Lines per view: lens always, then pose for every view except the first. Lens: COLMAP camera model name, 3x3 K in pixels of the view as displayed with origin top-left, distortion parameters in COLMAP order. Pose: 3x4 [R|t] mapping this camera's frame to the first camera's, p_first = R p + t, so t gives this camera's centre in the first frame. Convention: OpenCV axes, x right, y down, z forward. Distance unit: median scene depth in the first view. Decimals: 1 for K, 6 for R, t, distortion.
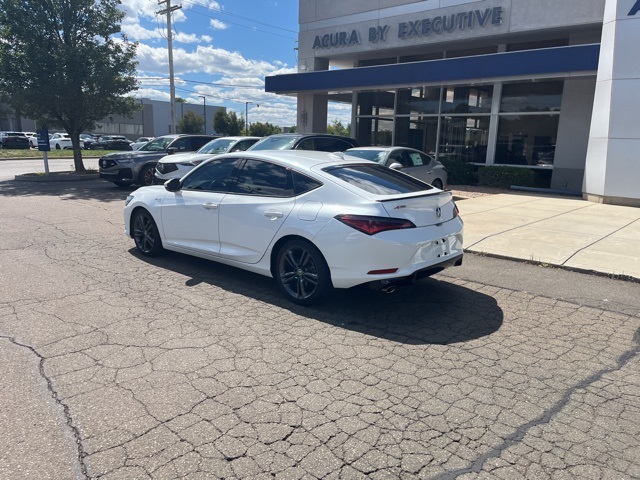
lens RADIAL K [[483.0, 0, 317.9], [0, 483.0, 243.5], [0, 0, 1]] dist [0.083302, -0.109372]
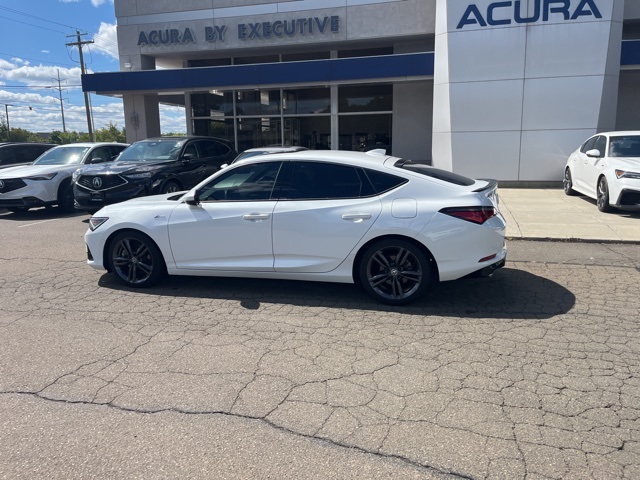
lens RADIAL K [[483.0, 0, 317.9], [0, 483.0, 237.5], [0, 0, 1]] dist [0.083302, -0.109372]
pose [[0.900525, -0.120831, 0.417677, -0.558807], [0.127603, 0.991755, 0.011791, -0.039919], [-0.415658, 0.042679, 0.908519, 0.167169]]
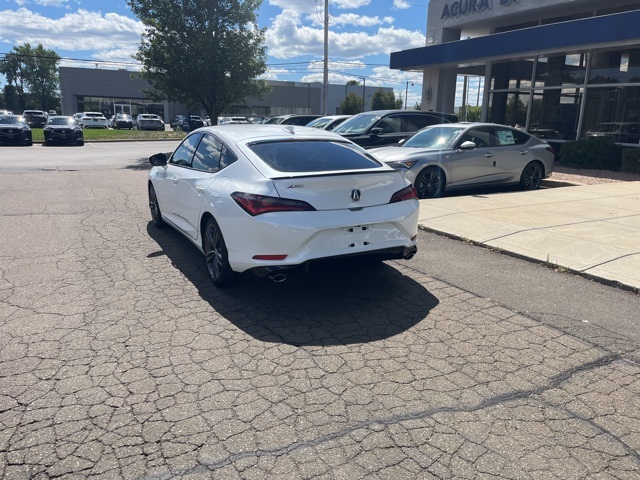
lens RADIAL K [[483.0, 0, 317.9], [0, 483.0, 238.5], [0, 0, 1]] dist [0.083302, -0.109372]
pose [[0.940099, 0.070604, -0.333510, 0.455191], [-0.061702, 0.997400, 0.037222, -0.014169], [0.335271, -0.014414, 0.942011, 0.161708]]
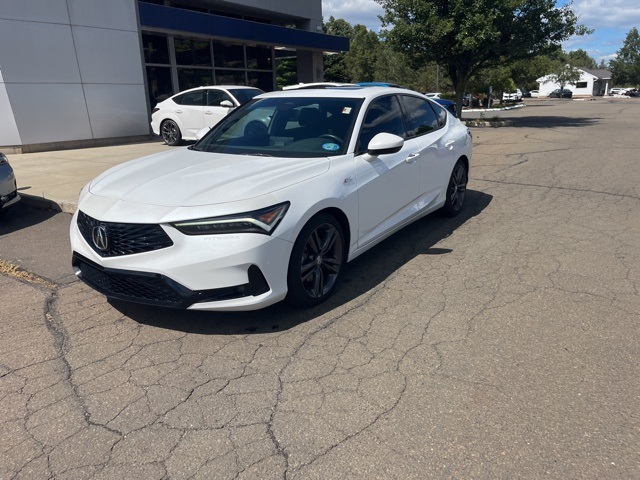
lens RADIAL K [[483.0, 0, 320.2], [0, 483.0, 239.1], [0, 0, 1]] dist [0.083302, -0.109372]
pose [[-0.145668, -0.299854, 0.942798, -1.114606], [0.222288, 0.918677, 0.326528, -0.279820], [-0.964038, 0.257137, -0.067168, 1.390714]]
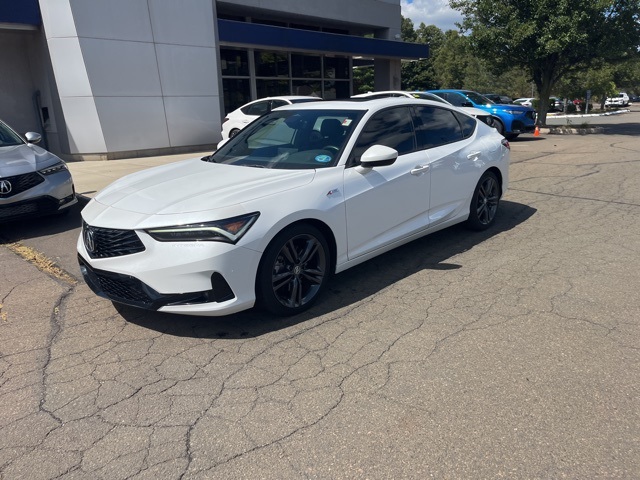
lens RADIAL K [[483.0, 0, 319.9], [0, 483.0, 234.5], [0, 0, 1]] dist [0.083302, -0.109372]
pose [[0.032398, -0.280163, 0.959406, -1.127868], [0.239995, 0.934006, 0.264642, -0.252870], [-0.970233, 0.221679, 0.097498, 1.243265]]
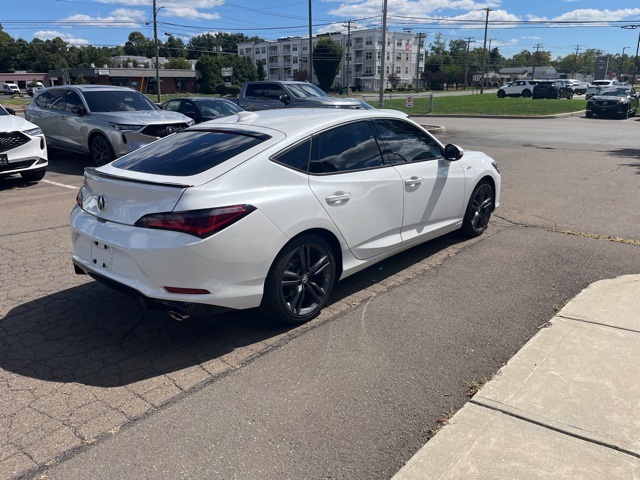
lens RADIAL K [[483.0, 0, 318.6], [0, 483.0, 235.2], [0, 0, 1]] dist [0.083302, -0.109372]
pose [[-0.011421, 0.267106, -0.963599, 0.880855], [-0.194487, 0.944665, 0.264163, -0.250493], [0.980839, 0.190425, 0.041160, 1.224451]]
